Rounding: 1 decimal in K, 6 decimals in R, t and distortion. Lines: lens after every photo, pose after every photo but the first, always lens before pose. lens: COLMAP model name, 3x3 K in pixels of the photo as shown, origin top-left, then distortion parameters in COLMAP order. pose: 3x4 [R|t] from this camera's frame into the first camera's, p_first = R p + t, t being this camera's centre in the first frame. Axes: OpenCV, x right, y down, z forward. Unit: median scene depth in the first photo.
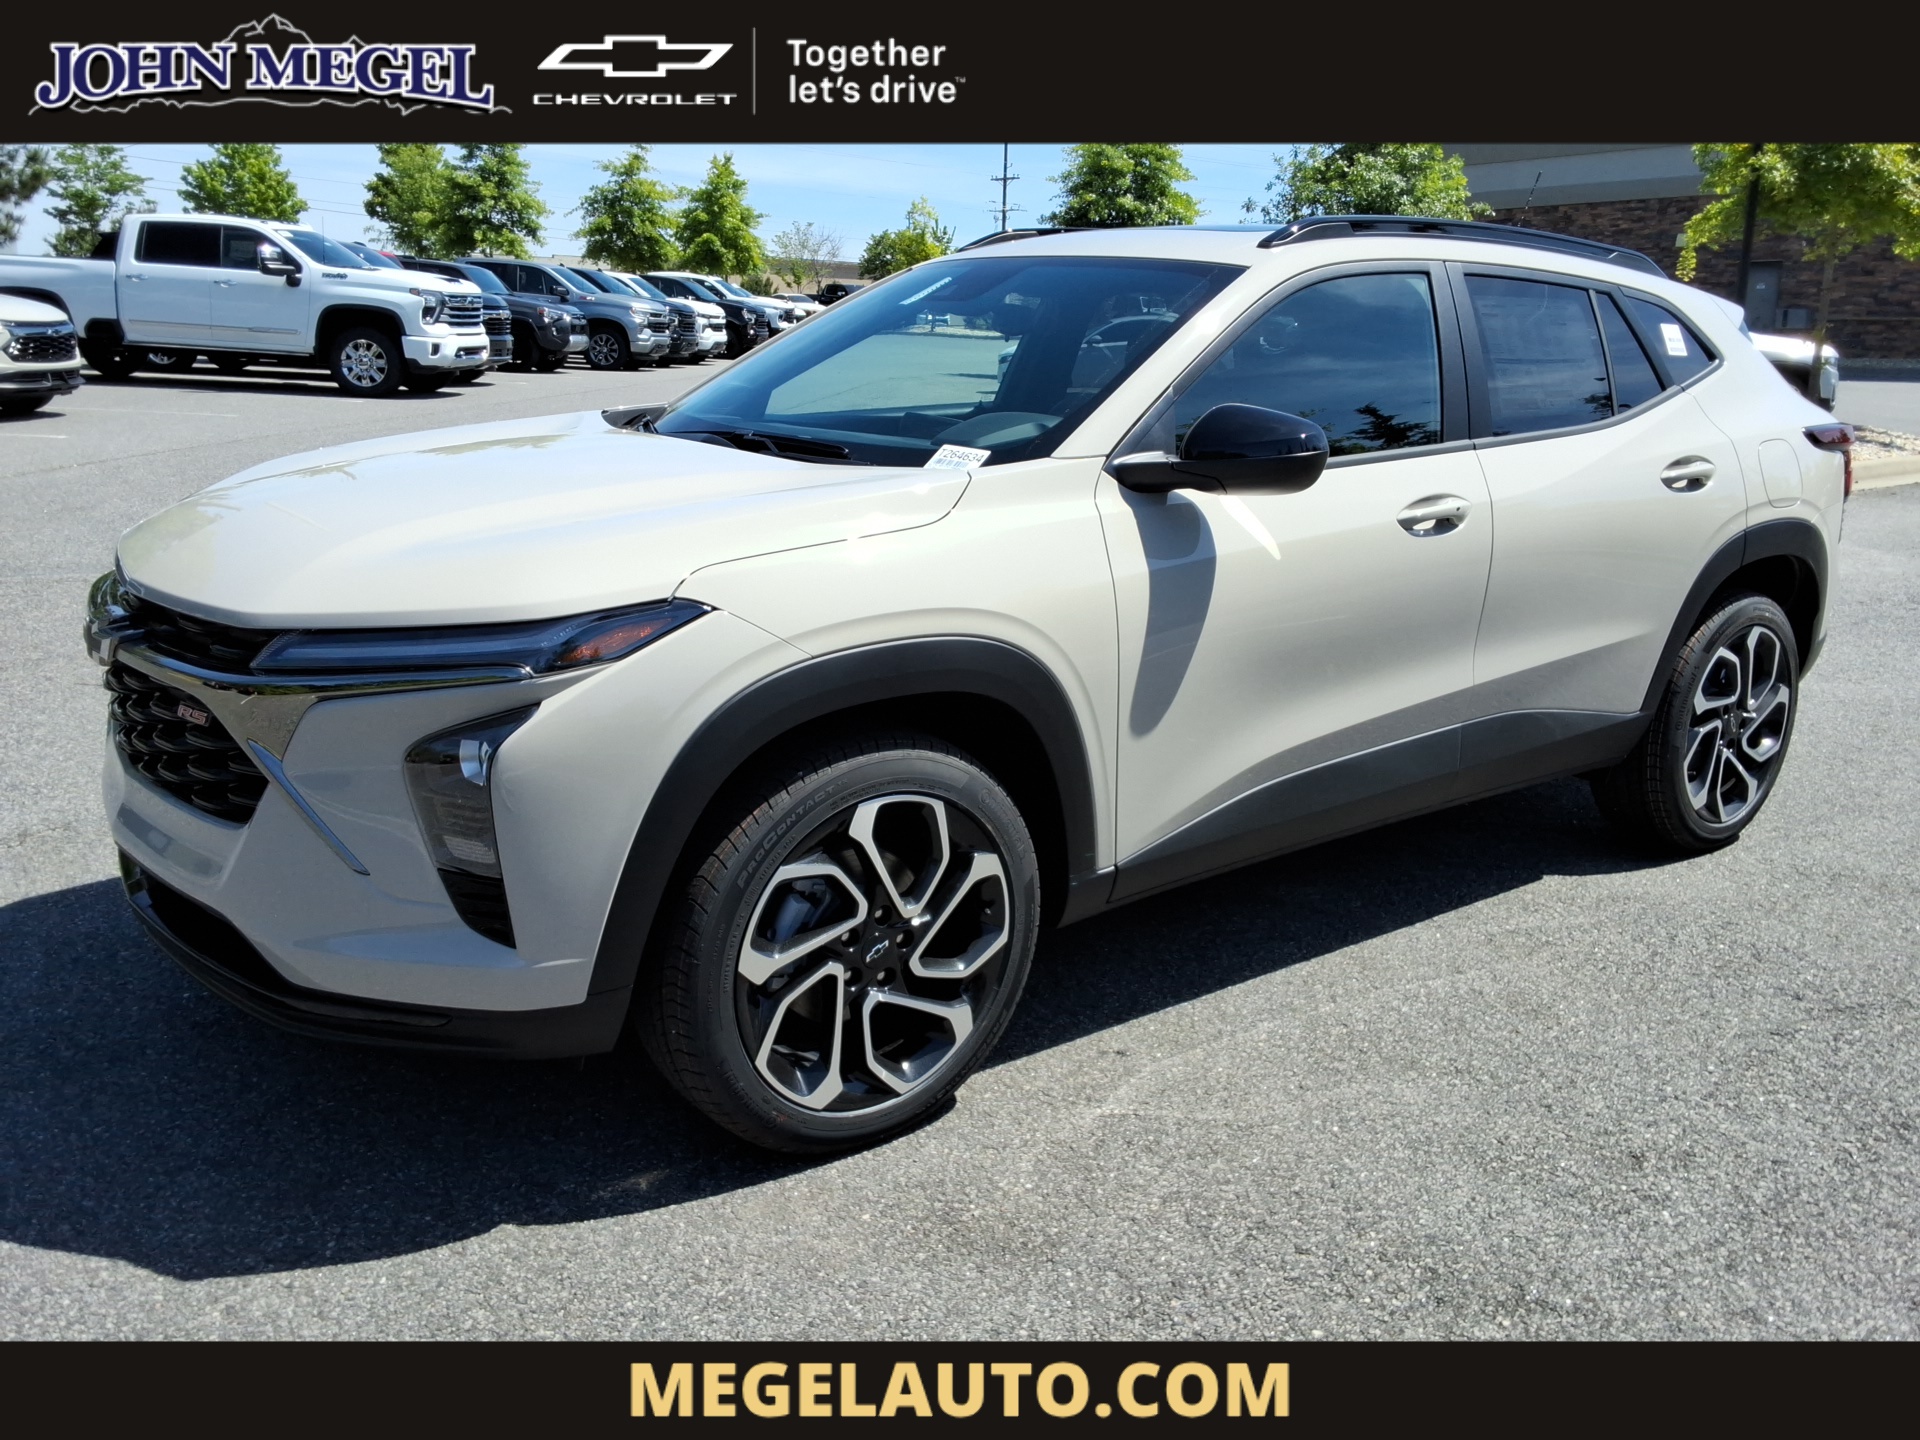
lens RADIAL K [[1549.2, 0, 977.1], [0, 1549.2, 698.0], [0, 0, 1]] dist [0.109076, -0.169782]
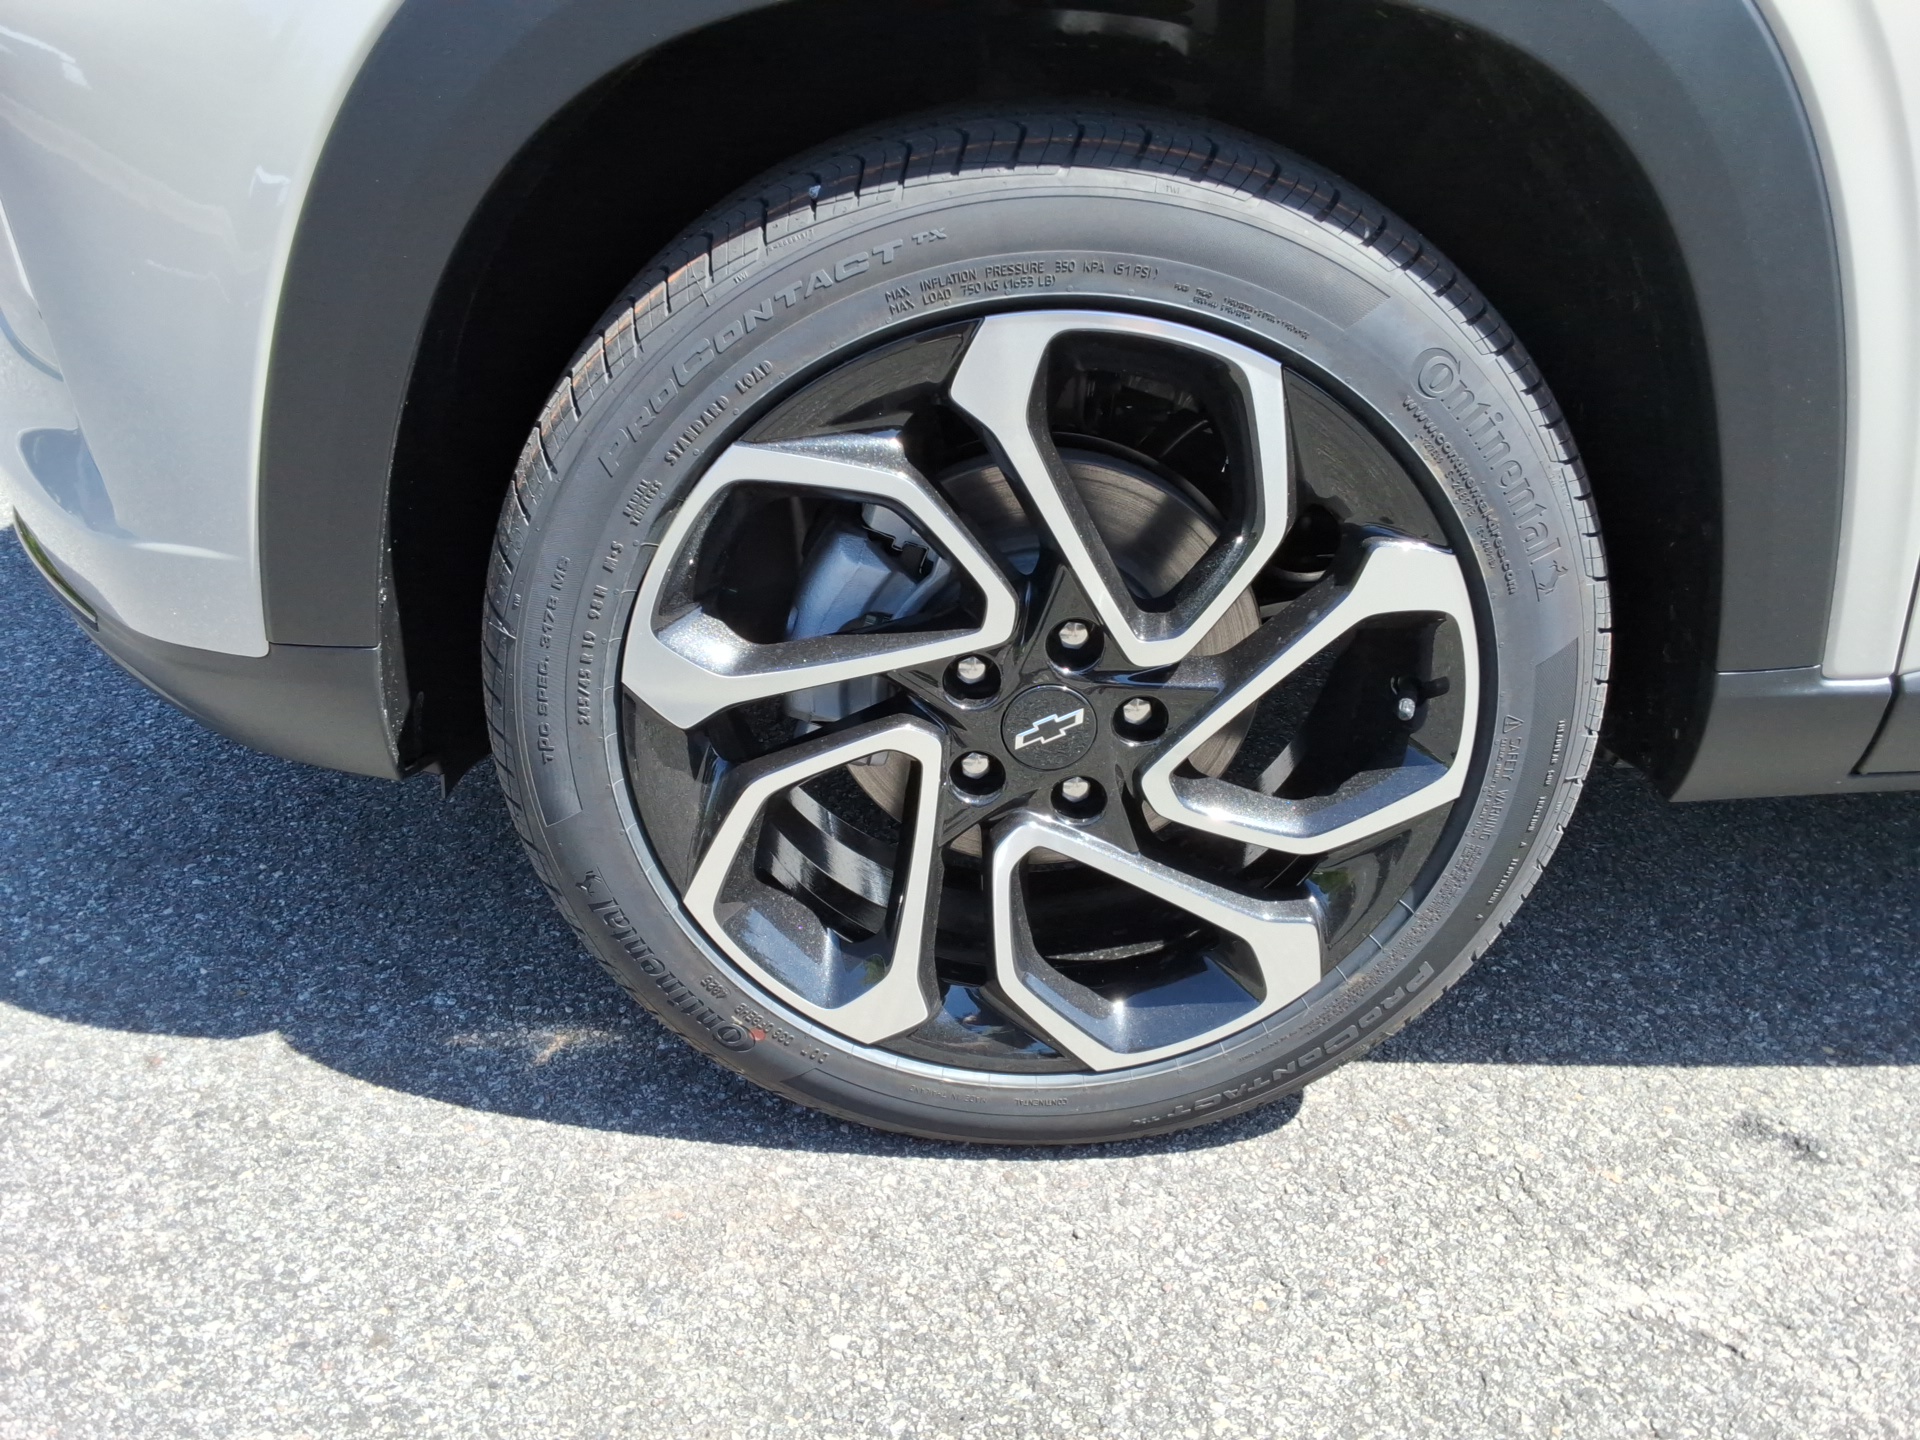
lens RADIAL K [[1549.2, 0, 977.1], [0, 1549.2, 698.0], [0, 0, 1]] dist [0.109076, -0.169782]
pose [[0.802871, 0.251822, -0.540355, 0.108825], [-0.140479, 0.960796, 0.239033, 0.054547], [0.579364, -0.116004, 0.806771, 0.566605]]
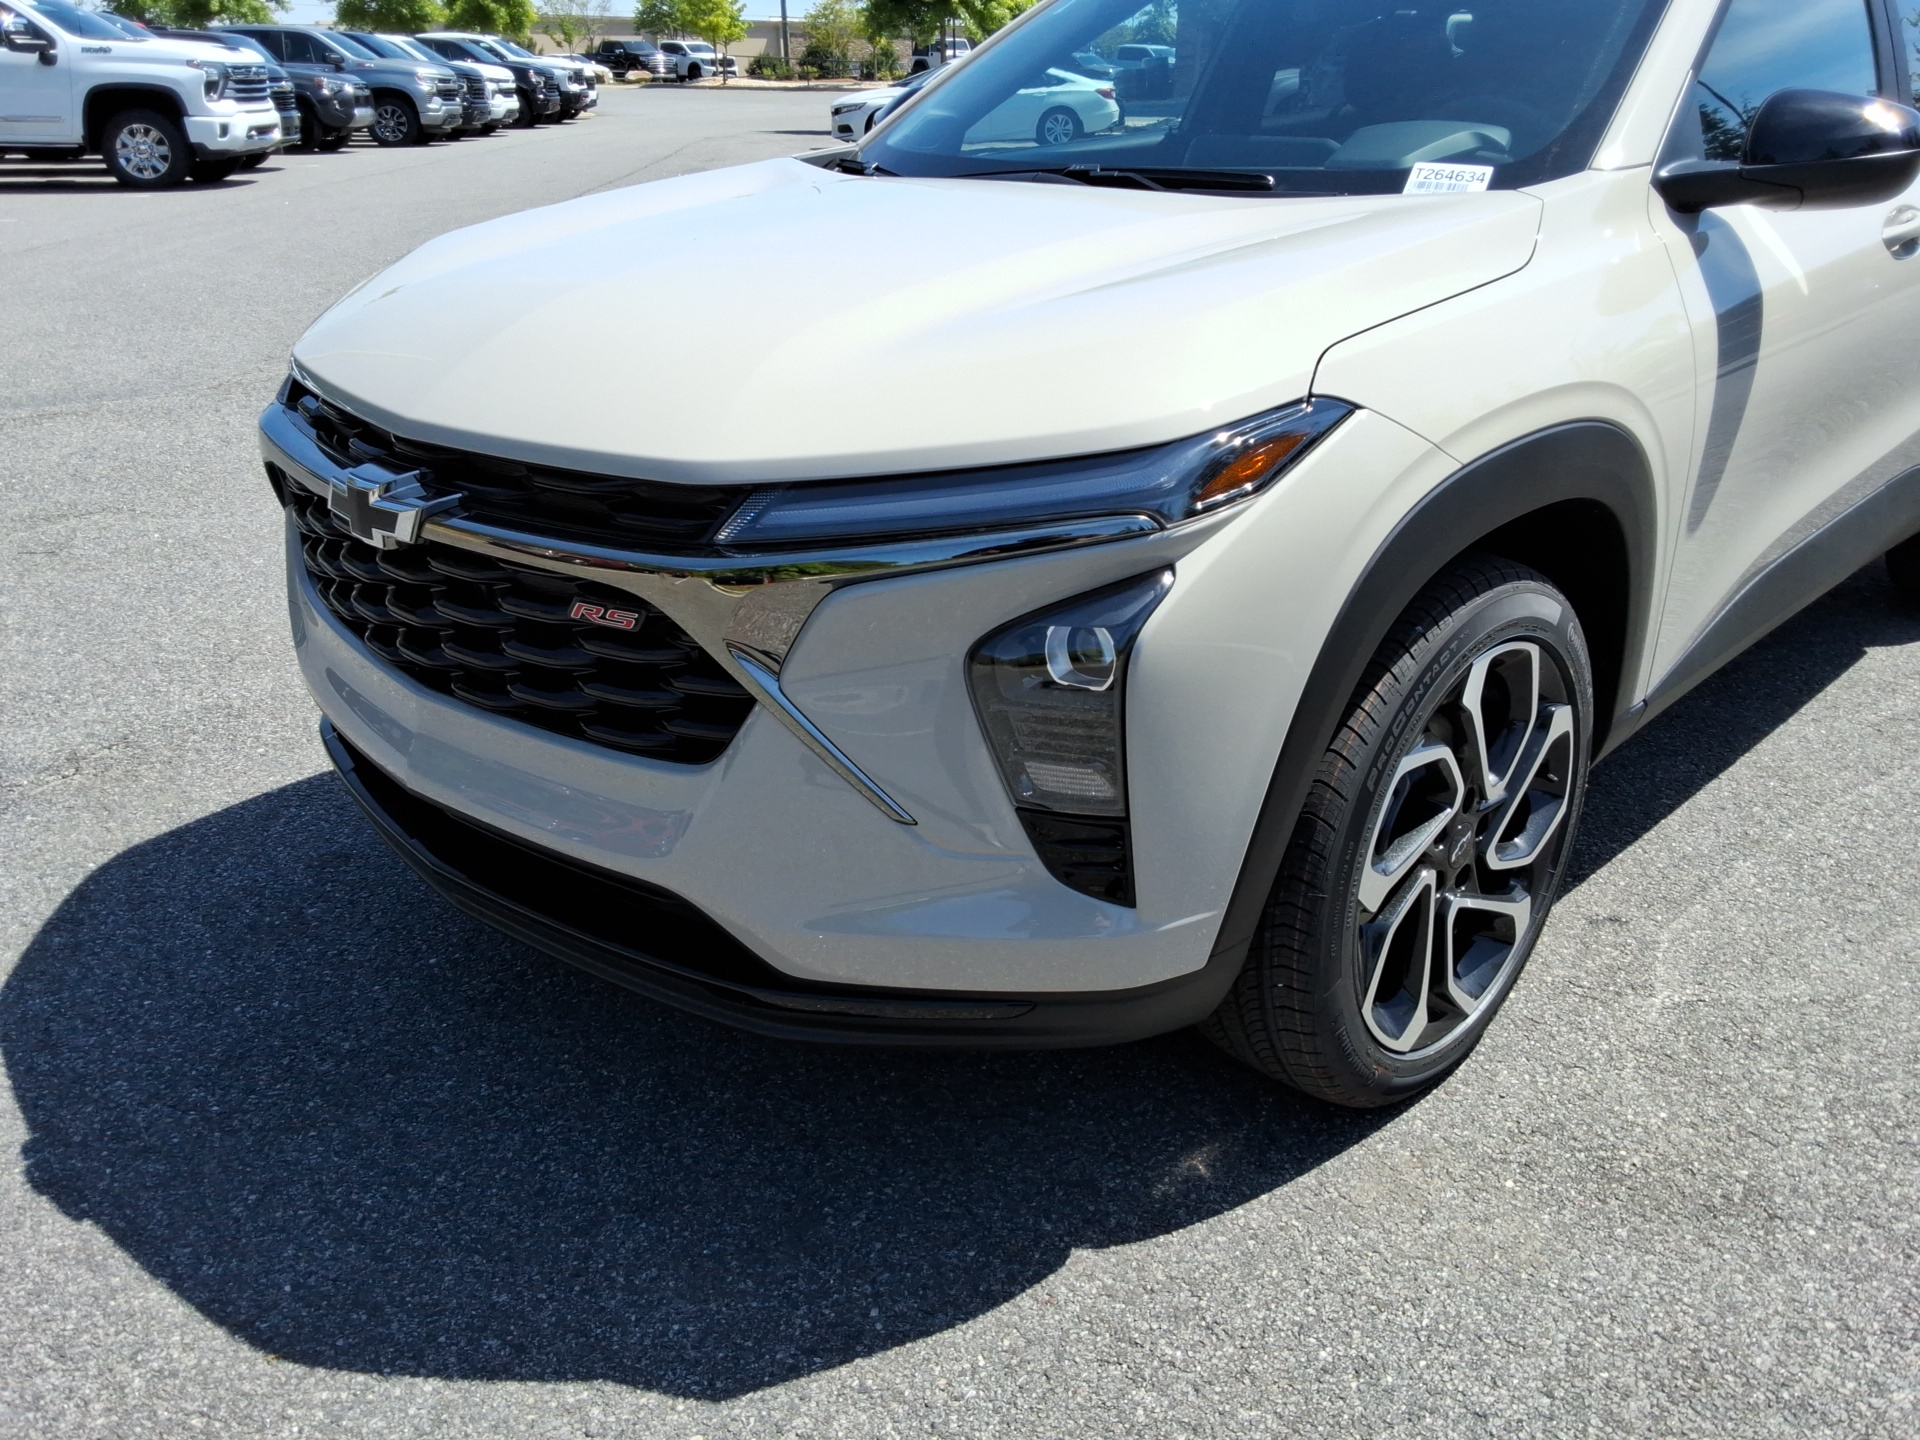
lens RADIAL K [[1549.2, 0, 977.1], [0, 1549.2, 698.0], [0, 0, 1]] dist [0.109076, -0.169782]
pose [[0.990638, -0.086140, 0.105906, -0.315653], [0.070417, 0.987048, 0.144145, -0.031244], [-0.116951, -0.135338, 0.983873, 0.233209]]
